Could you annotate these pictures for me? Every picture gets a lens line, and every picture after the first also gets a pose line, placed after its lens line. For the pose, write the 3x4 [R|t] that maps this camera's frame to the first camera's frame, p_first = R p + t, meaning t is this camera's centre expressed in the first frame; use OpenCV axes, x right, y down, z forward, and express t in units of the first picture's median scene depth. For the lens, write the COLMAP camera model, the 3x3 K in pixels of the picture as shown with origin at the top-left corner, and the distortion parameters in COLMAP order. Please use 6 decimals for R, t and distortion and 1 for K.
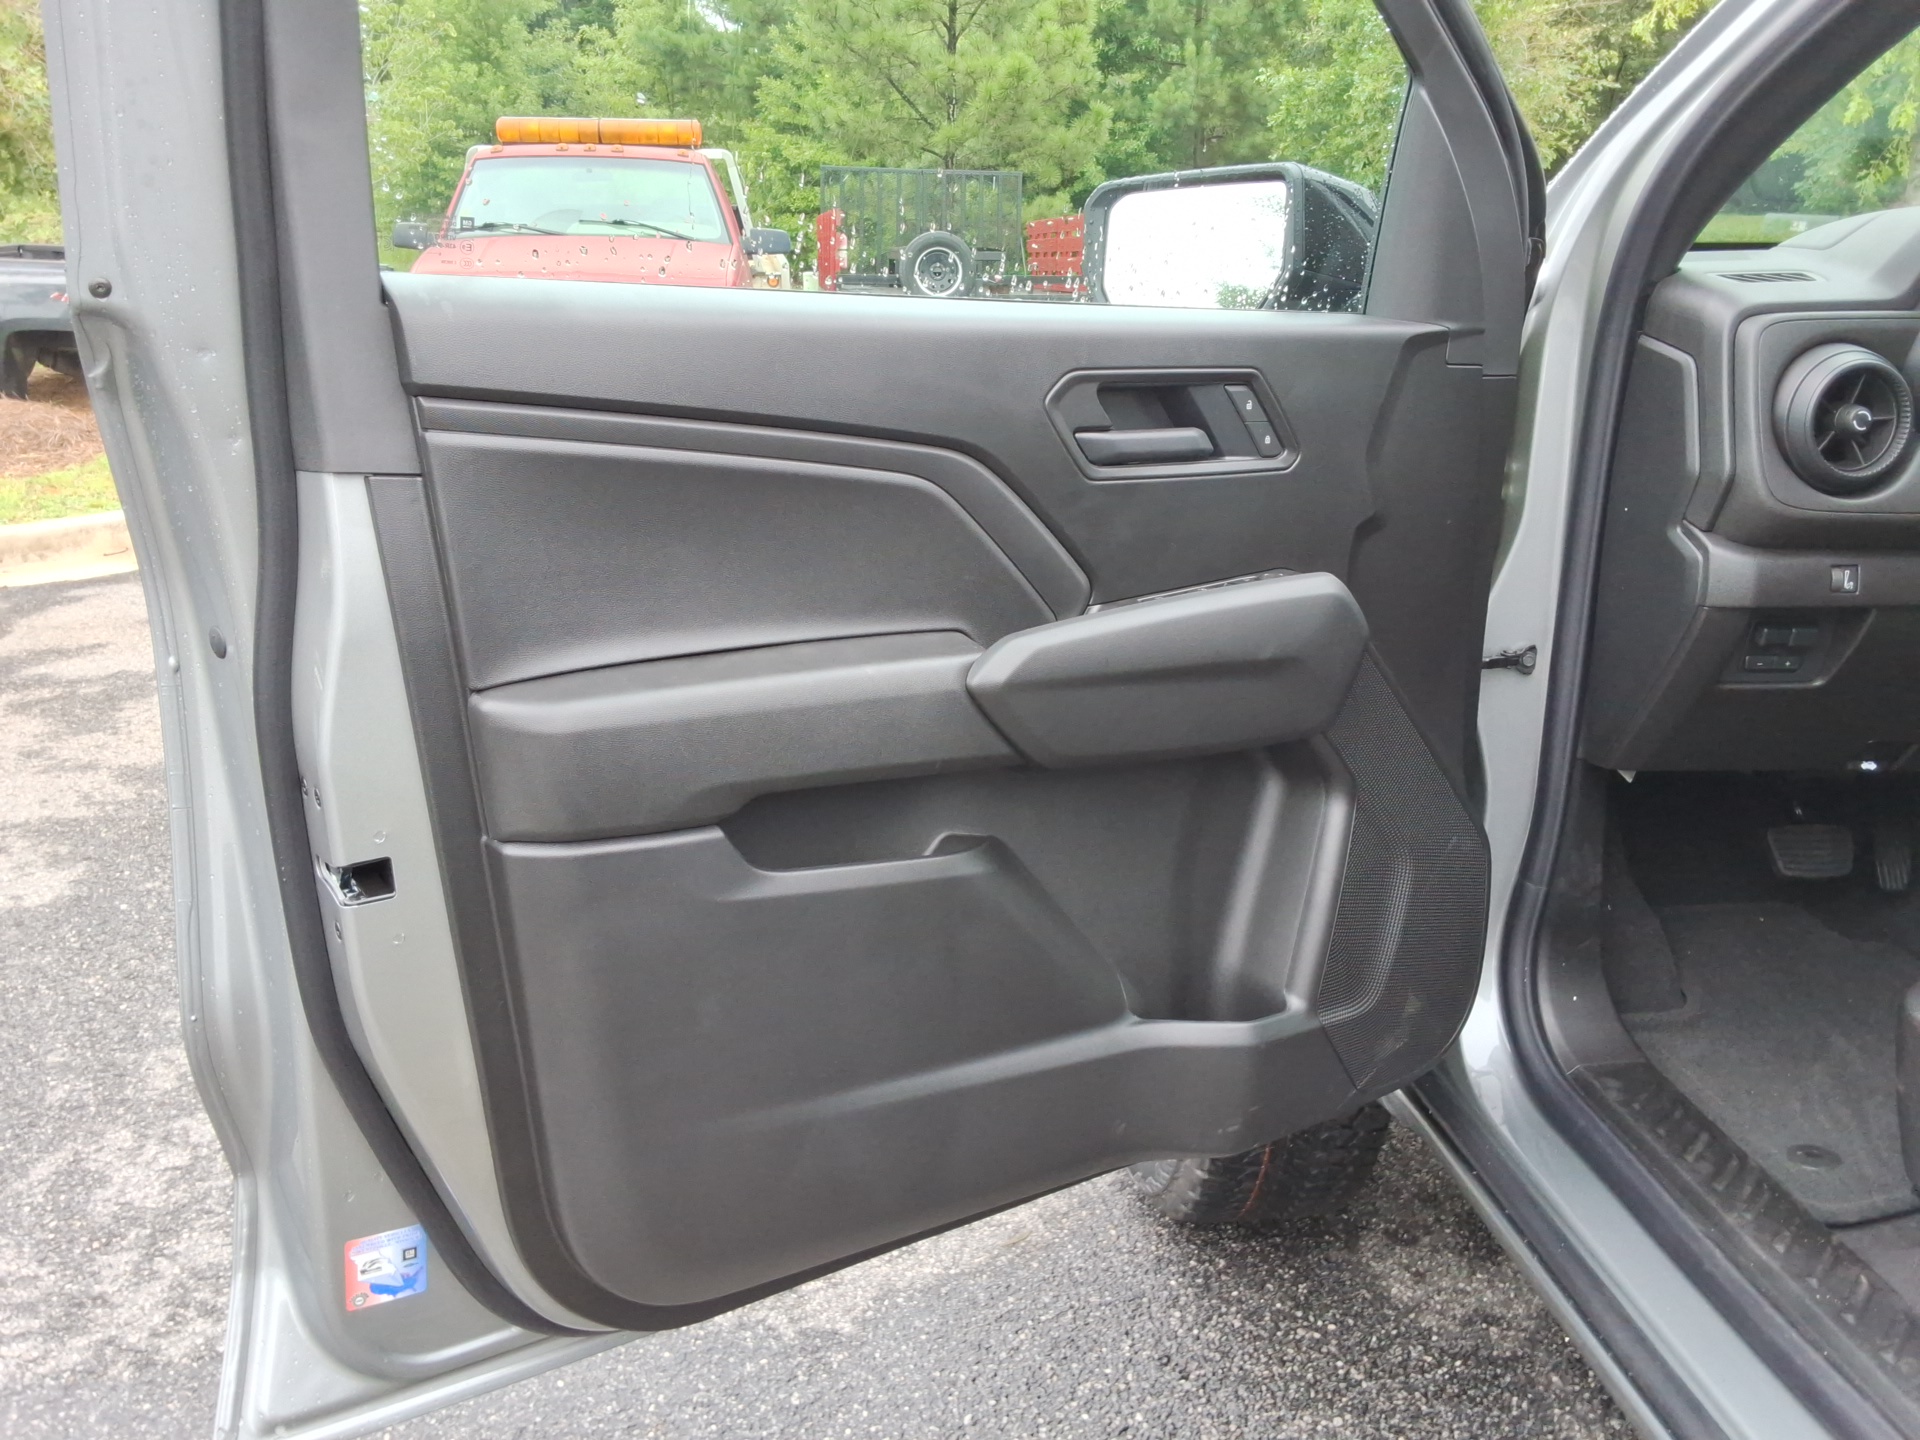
lens RADIAL K [[1552.0, 0, 975.0], [0, 1552.0, 691.0], [0, 0, 1]] dist [0.092701, -0.142556]
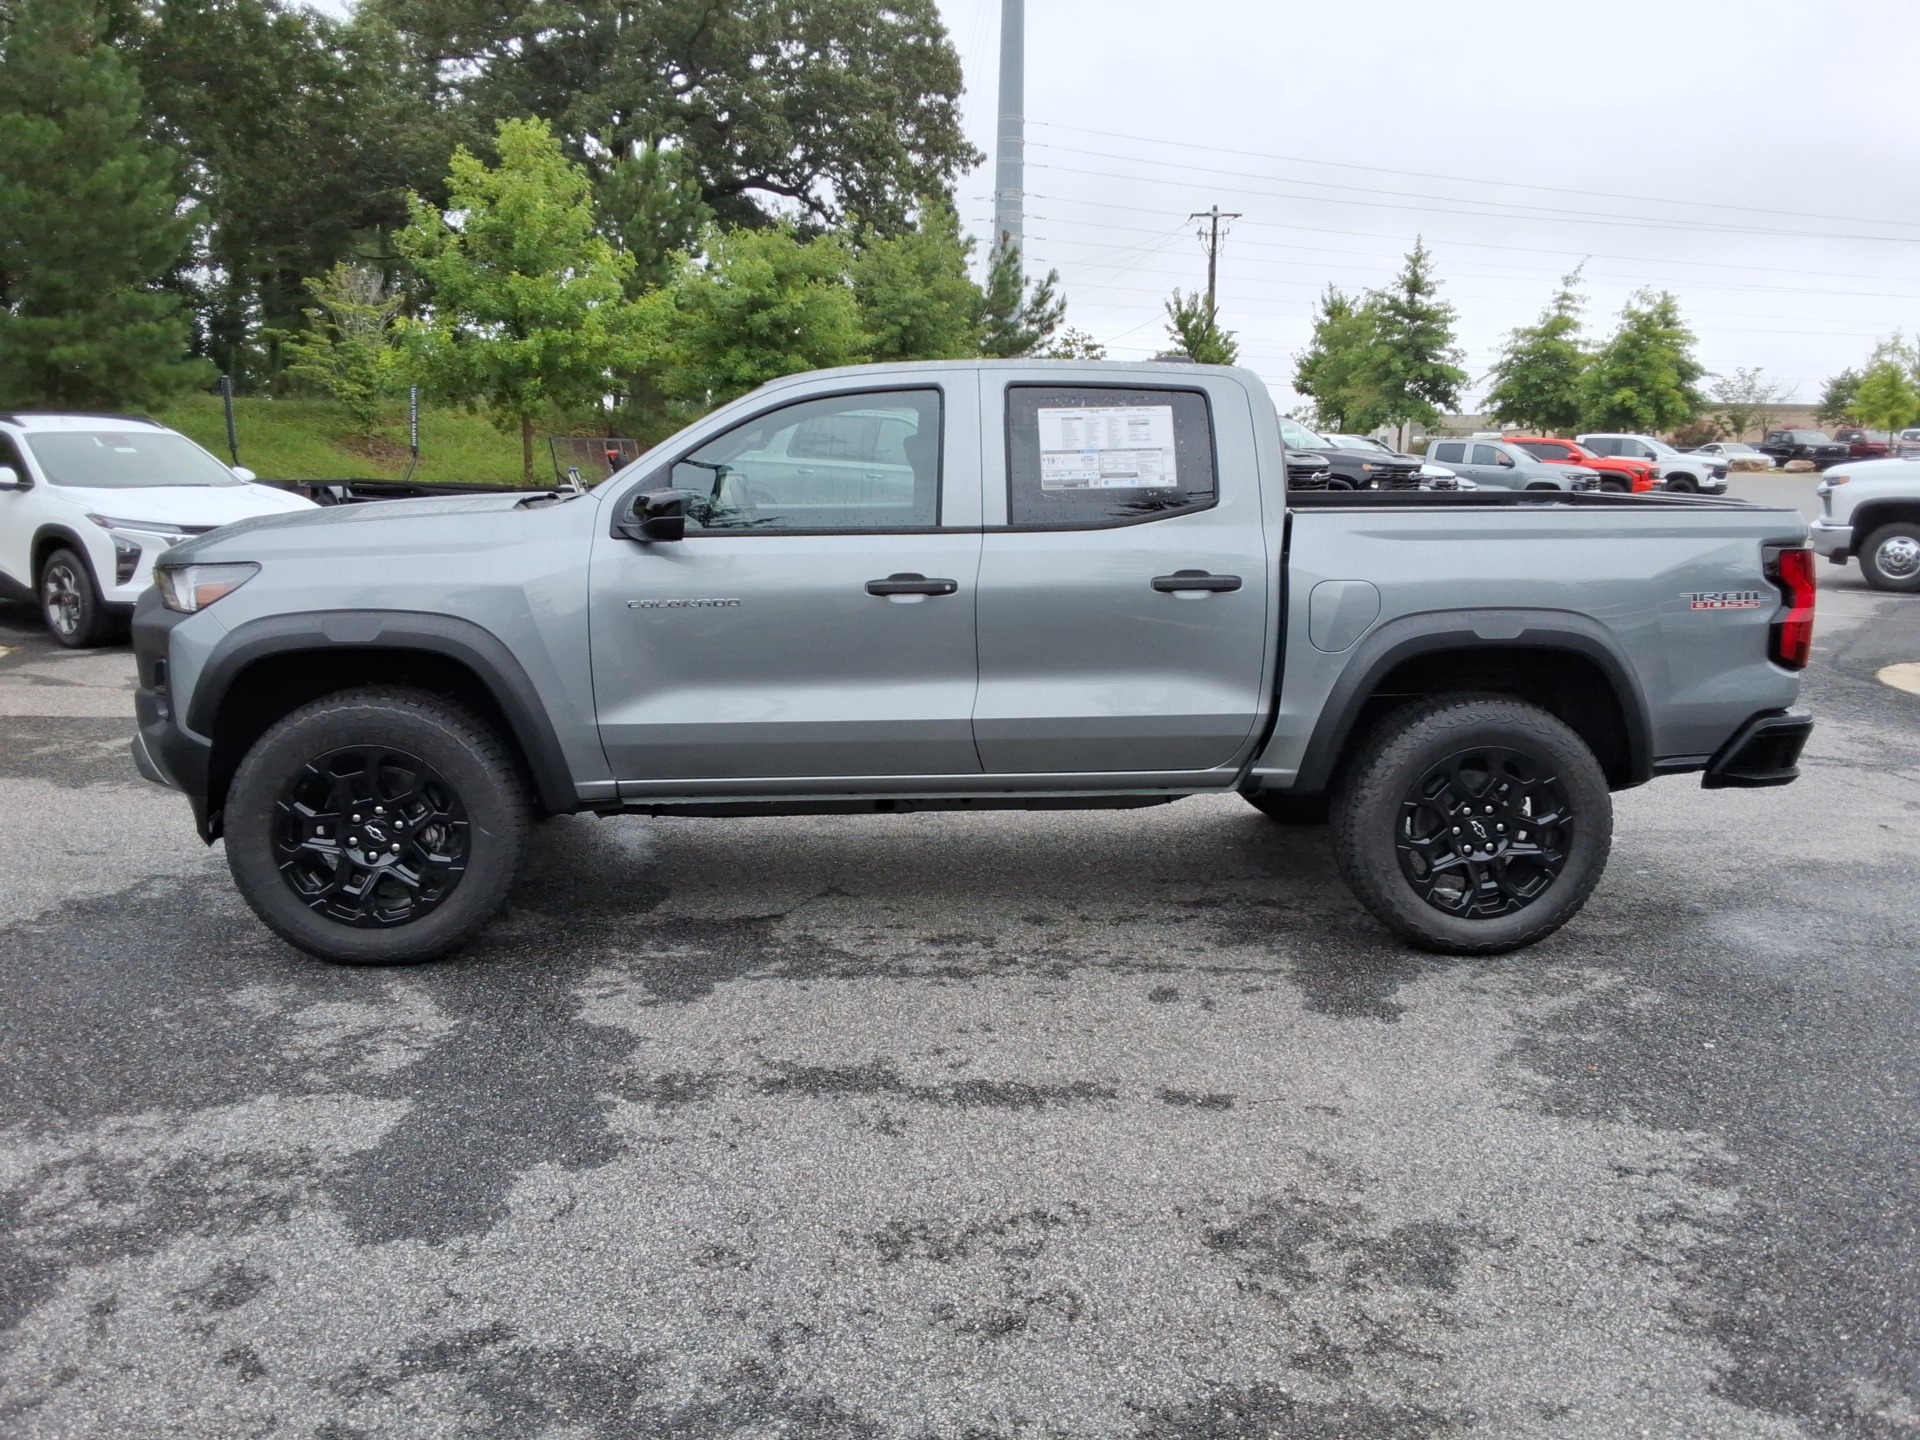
lens RADIAL K [[1541.0, 0, 975.0], [0, 1541.0, 690.8], [0, 0, 1]] dist [0.117576, -0.185022]
pose [[0.037300, -0.173823, 0.984070, -0.217573], [0.258955, 0.952799, 0.158484, -0.017412], [-0.965169, 0.248919, 0.080552, 0.006691]]
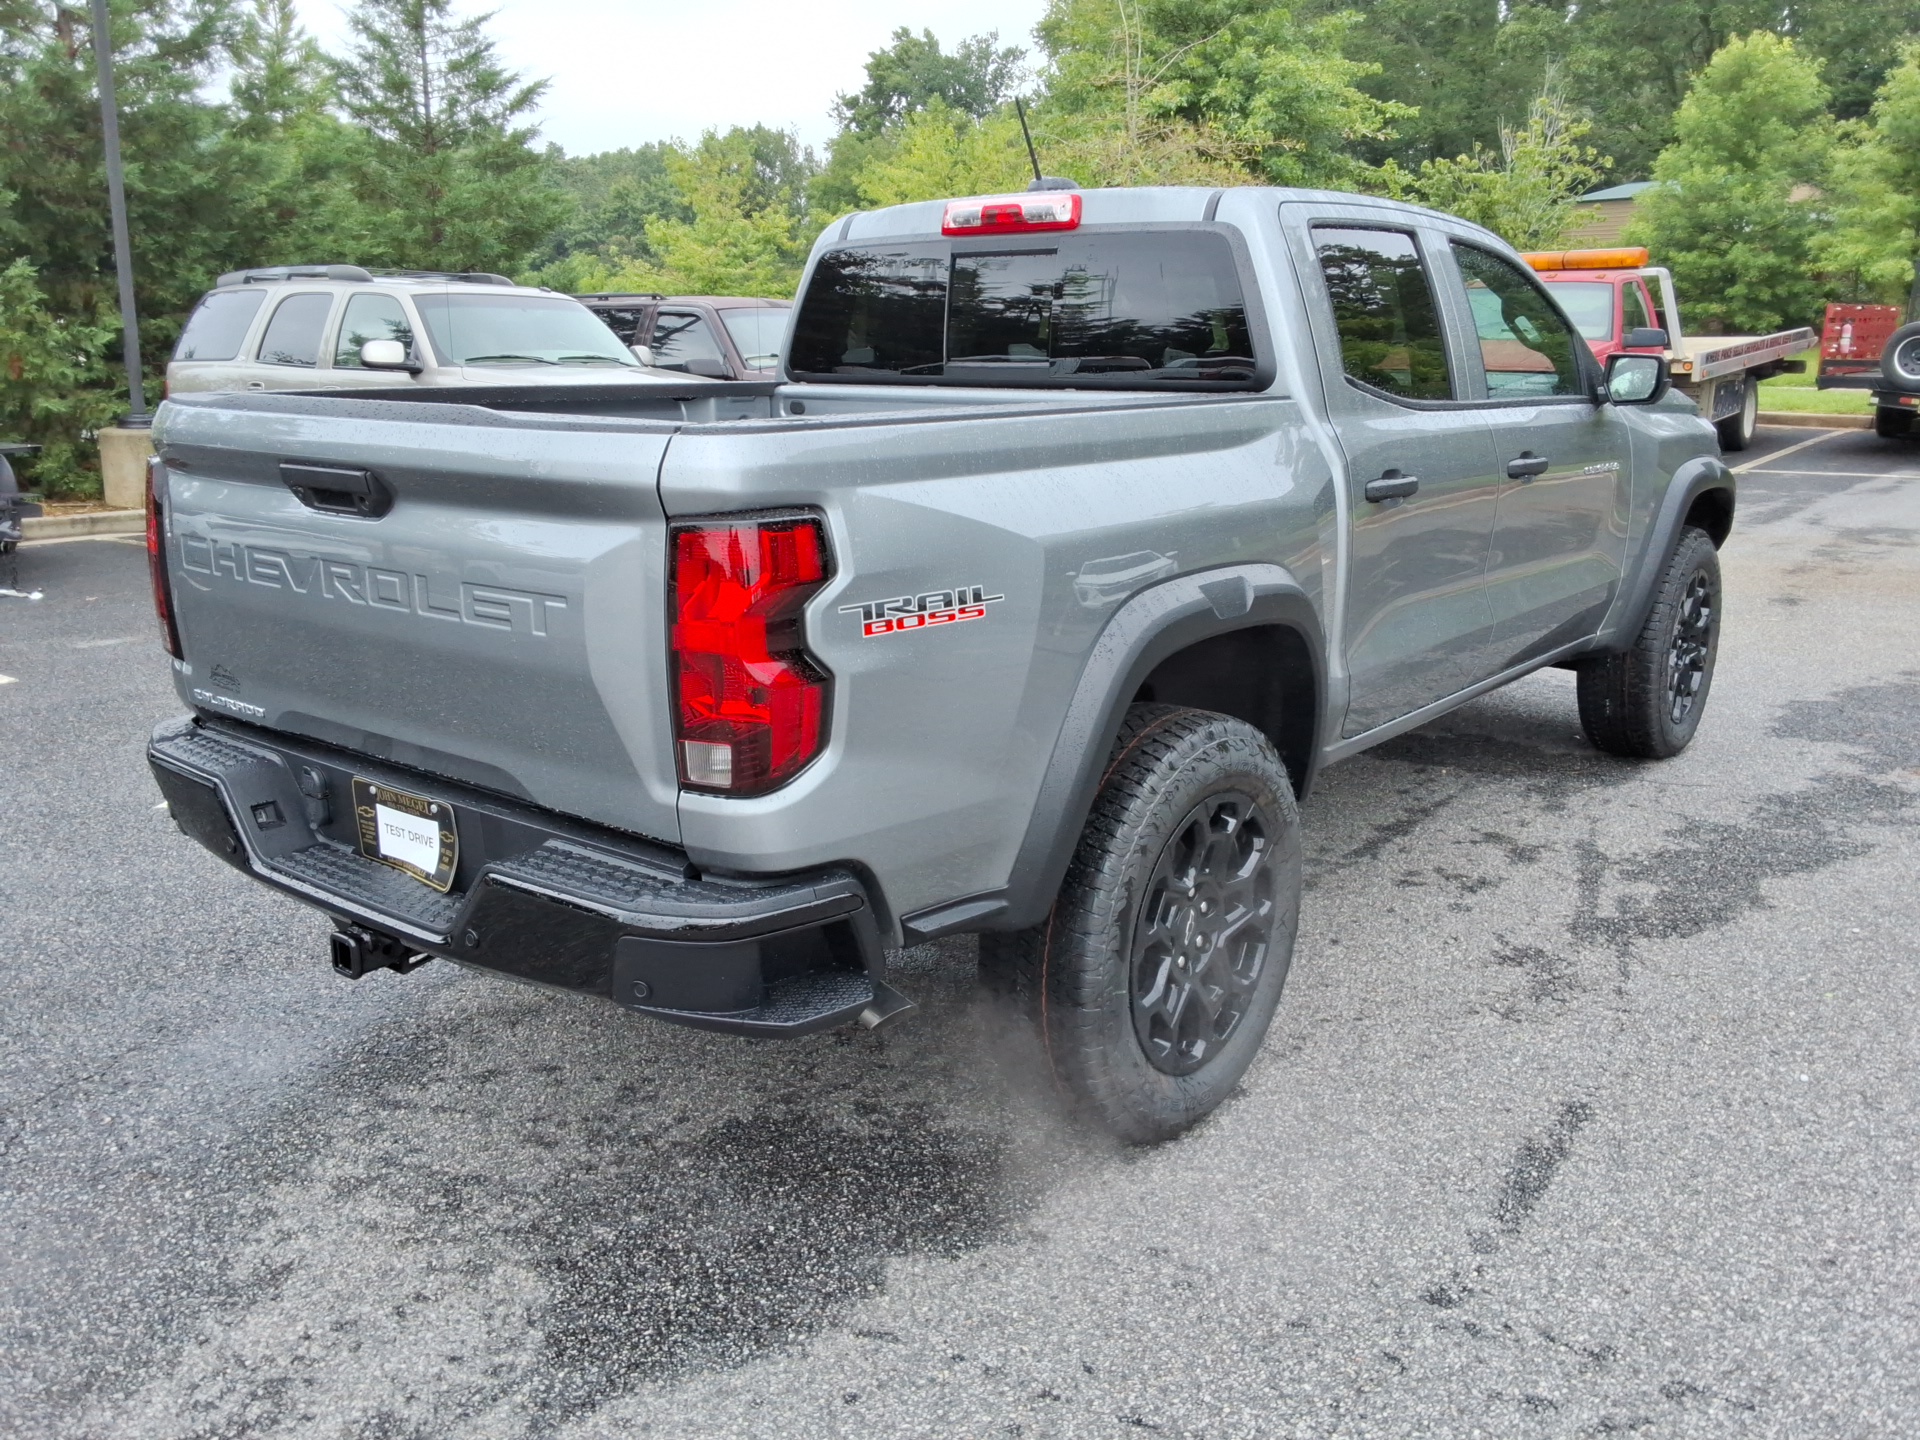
lens RADIAL K [[1541.0, 0, 975.0], [0, 1541.0, 690.8], [0, 0, 1]] dist [0.117576, -0.185022]
pose [[0.707998, 0.146266, -0.690901, 0.222943], [-0.180039, 0.983374, 0.023689, 0.041625], [0.682880, 0.107617, 0.722561, -0.168292]]
